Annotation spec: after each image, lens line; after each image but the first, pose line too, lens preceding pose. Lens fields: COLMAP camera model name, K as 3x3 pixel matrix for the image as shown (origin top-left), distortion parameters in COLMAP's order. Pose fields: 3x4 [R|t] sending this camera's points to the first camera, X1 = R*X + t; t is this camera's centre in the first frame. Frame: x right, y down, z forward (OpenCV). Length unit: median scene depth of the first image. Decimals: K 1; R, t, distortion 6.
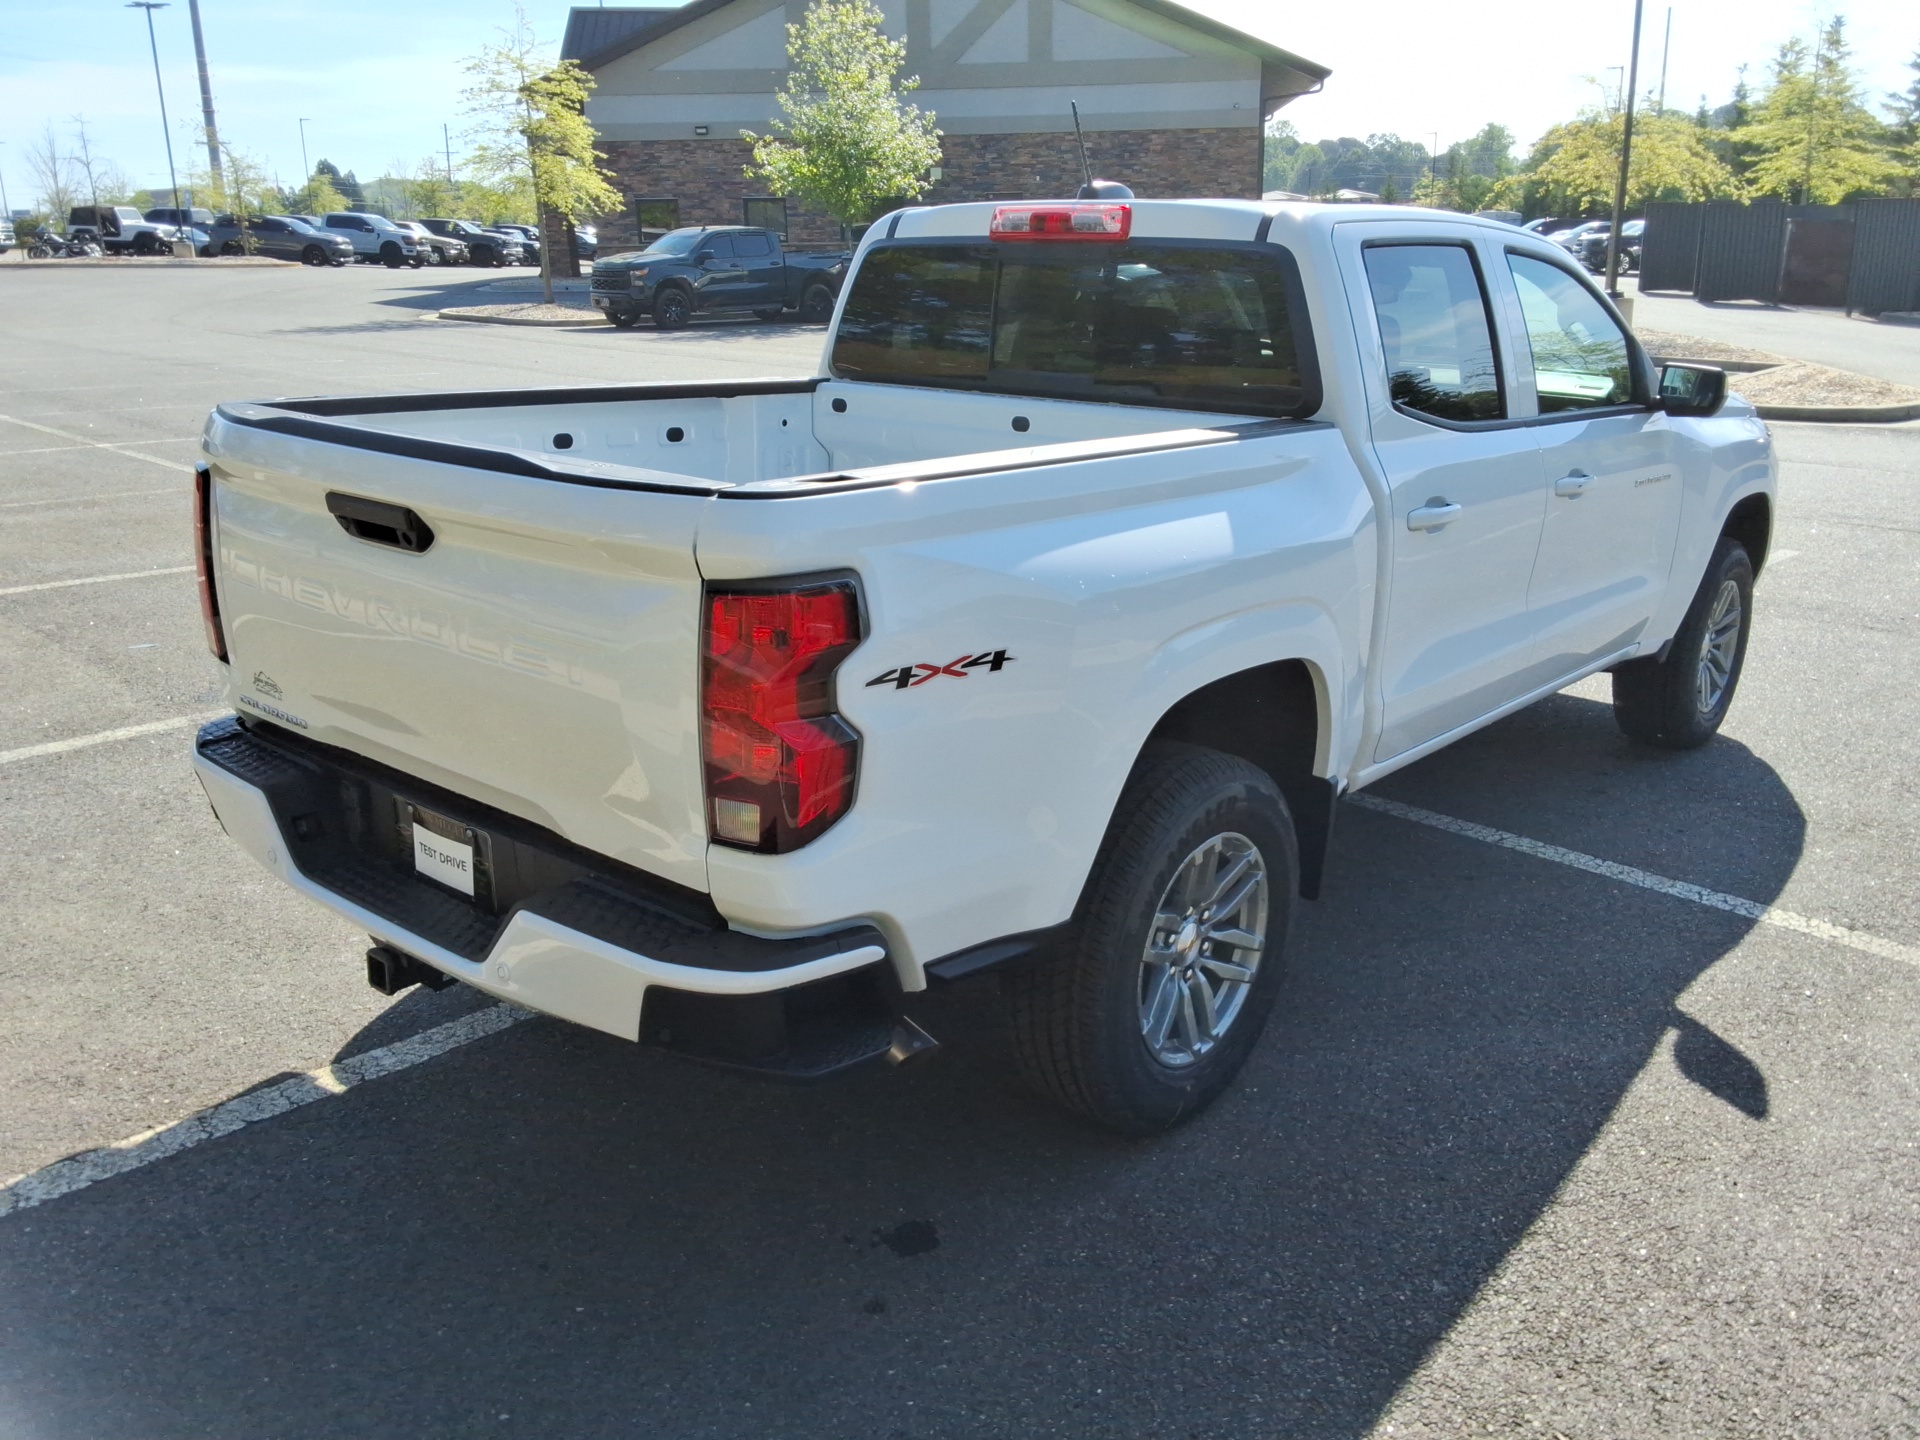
lens RADIAL K [[1545.7, 0, 991.2], [0, 1545.7, 710.7], [0, 0, 1]] dist [0.093119, -0.139391]
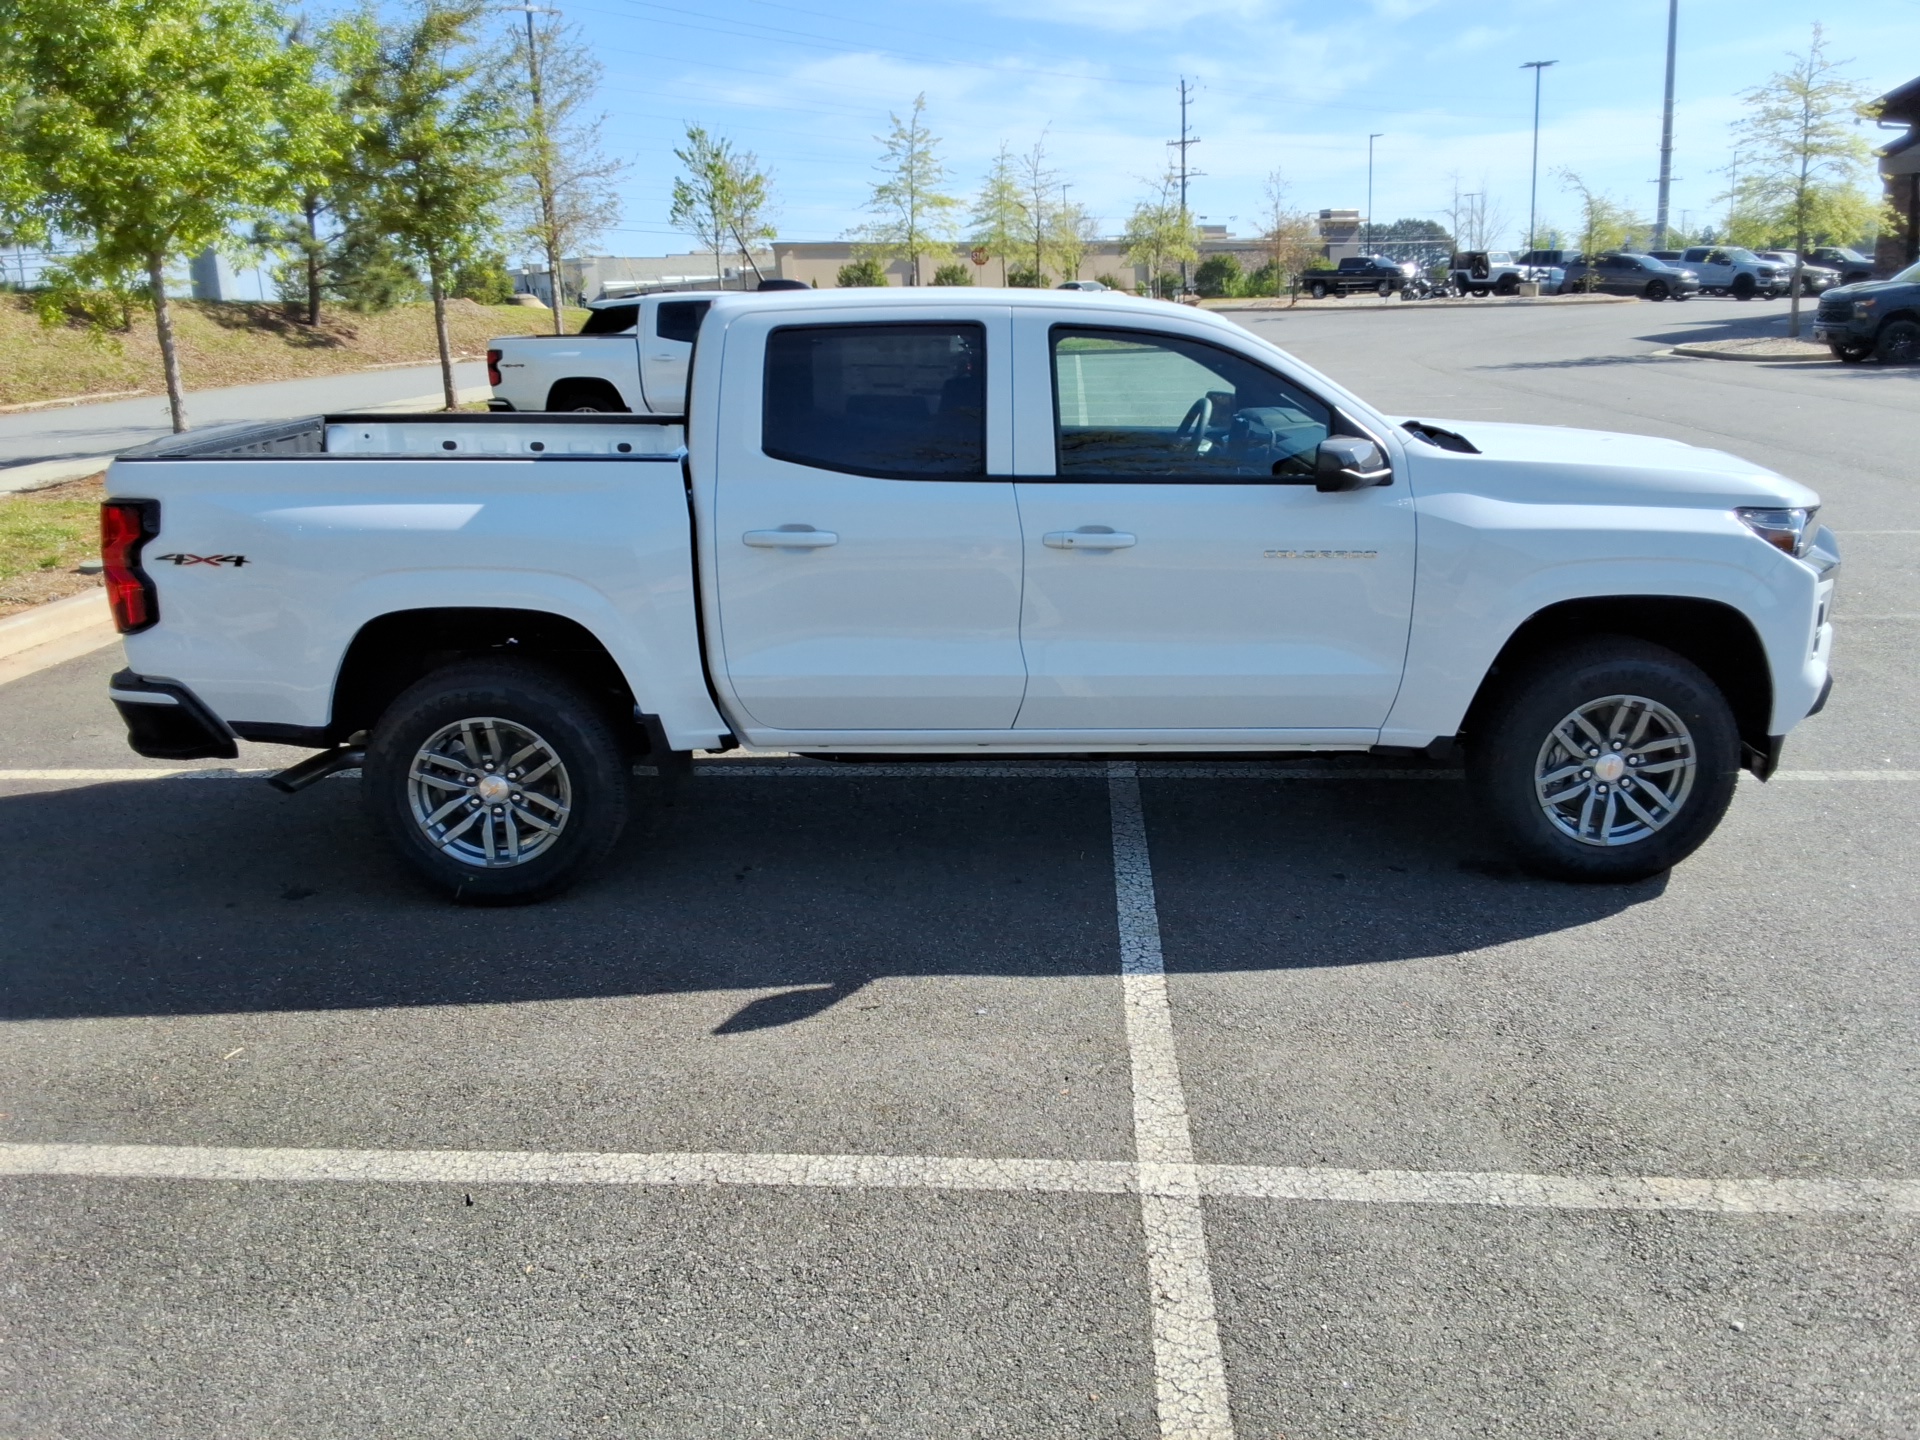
lens RADIAL K [[1513.7, 0, 960.0], [0, 1513.7, 720.0], [0, 0, 1]] dist [0.088742, -0.108102]
pose [[0.657498, 0.182919, -0.730916, 0.185166], [-0.189474, 0.979050, 0.074574, -0.013975], [0.729244, 0.089457, 0.678381, 0.038428]]
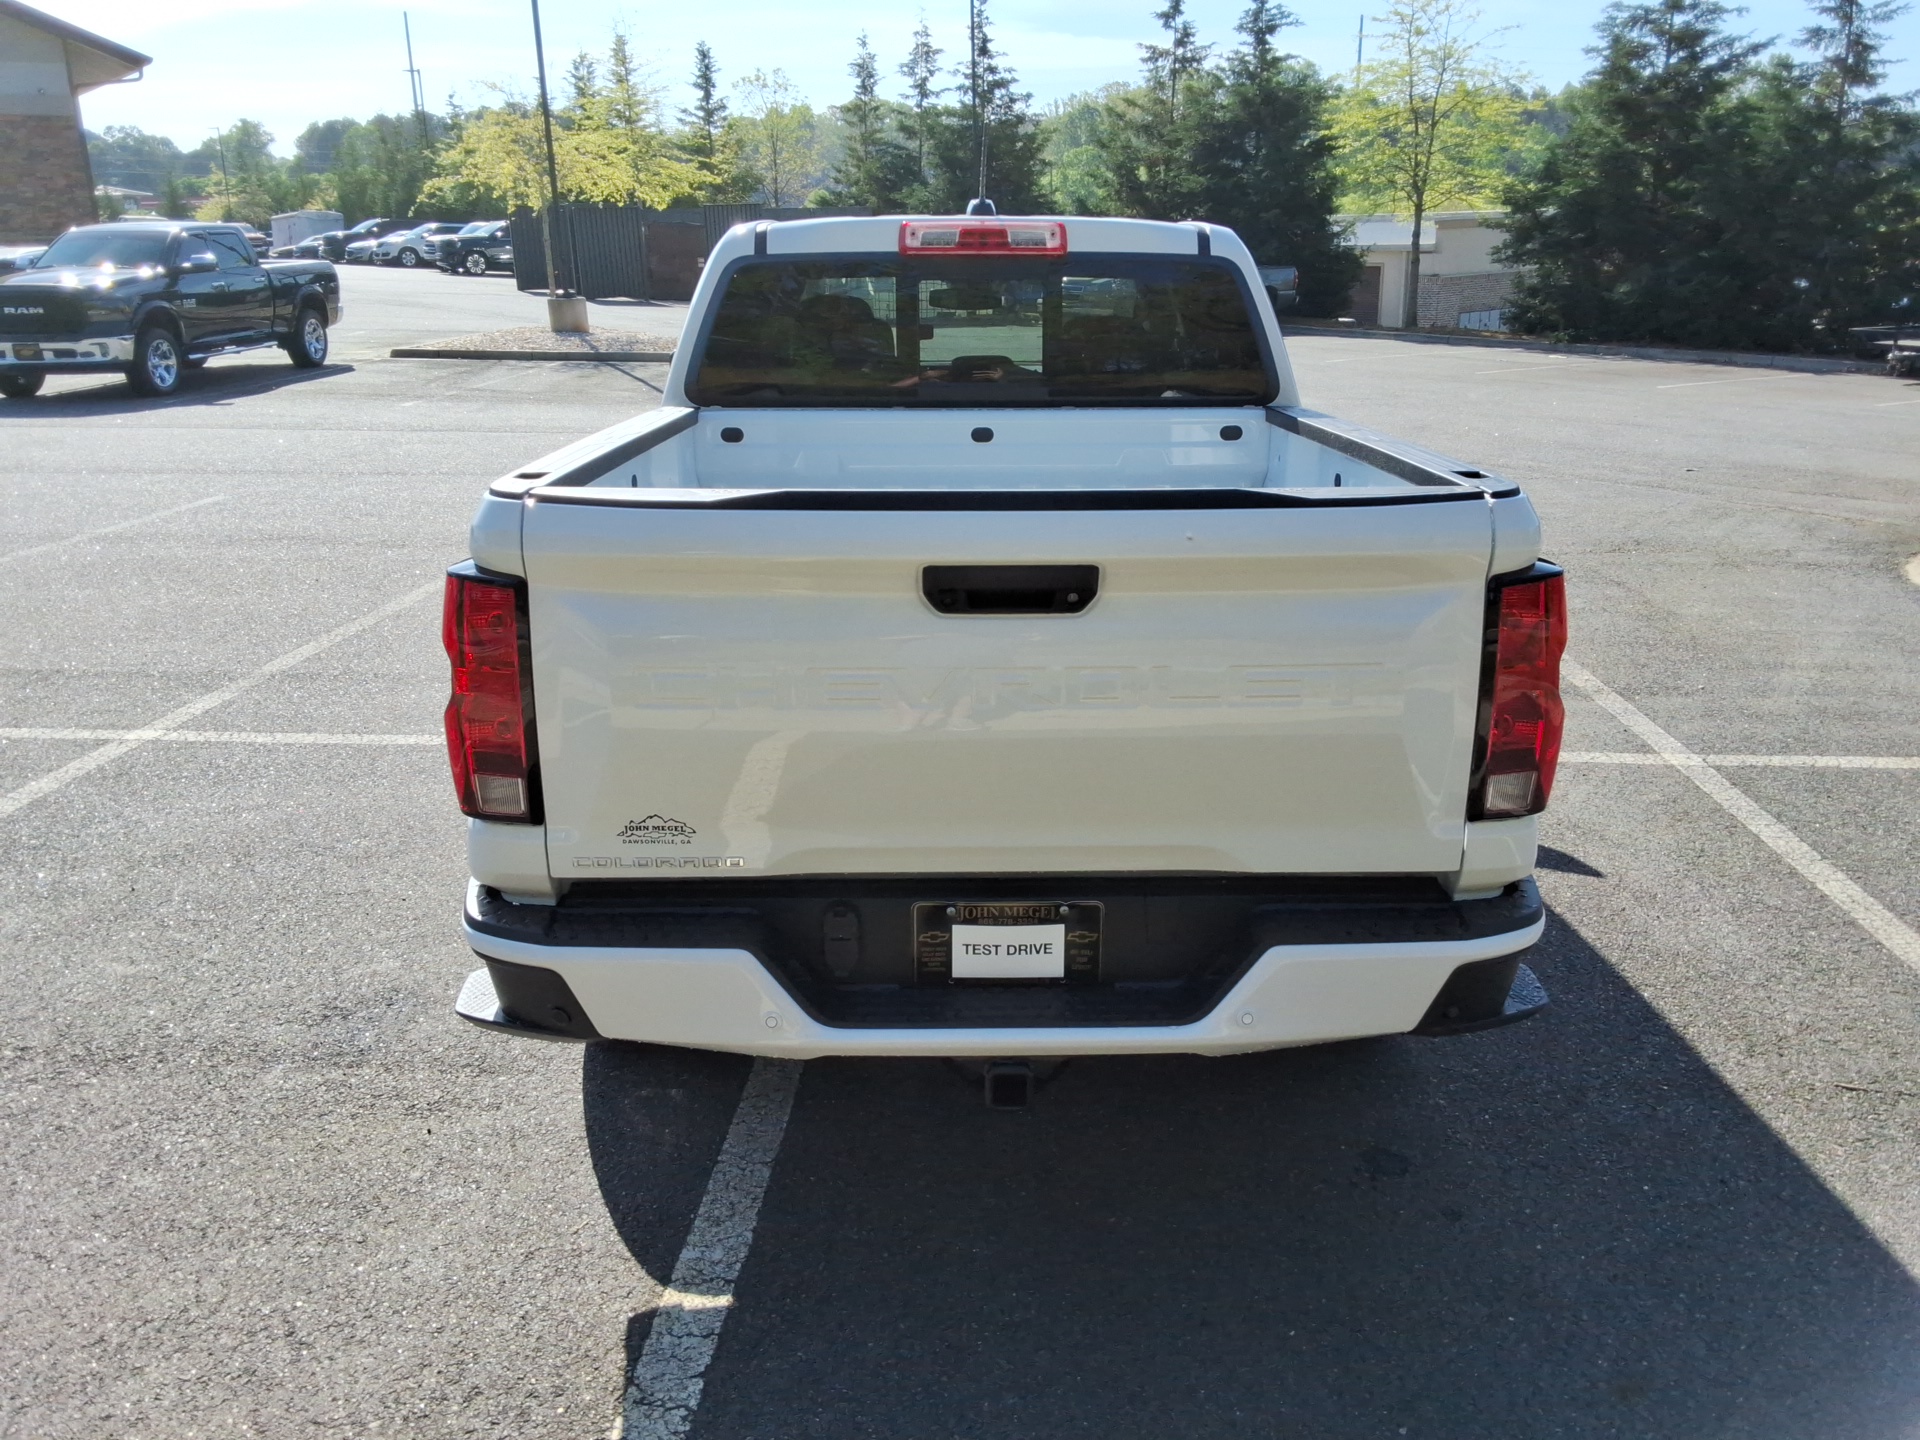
lens RADIAL K [[1531.2, 0, 987.6], [0, 1531.2, 710.8], [0, 0, 1]] dist [0.112685, -0.175914]
pose [[0.753797, -0.199041, 0.626238, -0.096784], [0.197722, 0.977558, 0.072707, -0.011844], [-0.626655, 0.069014, 0.776235, 0.033078]]
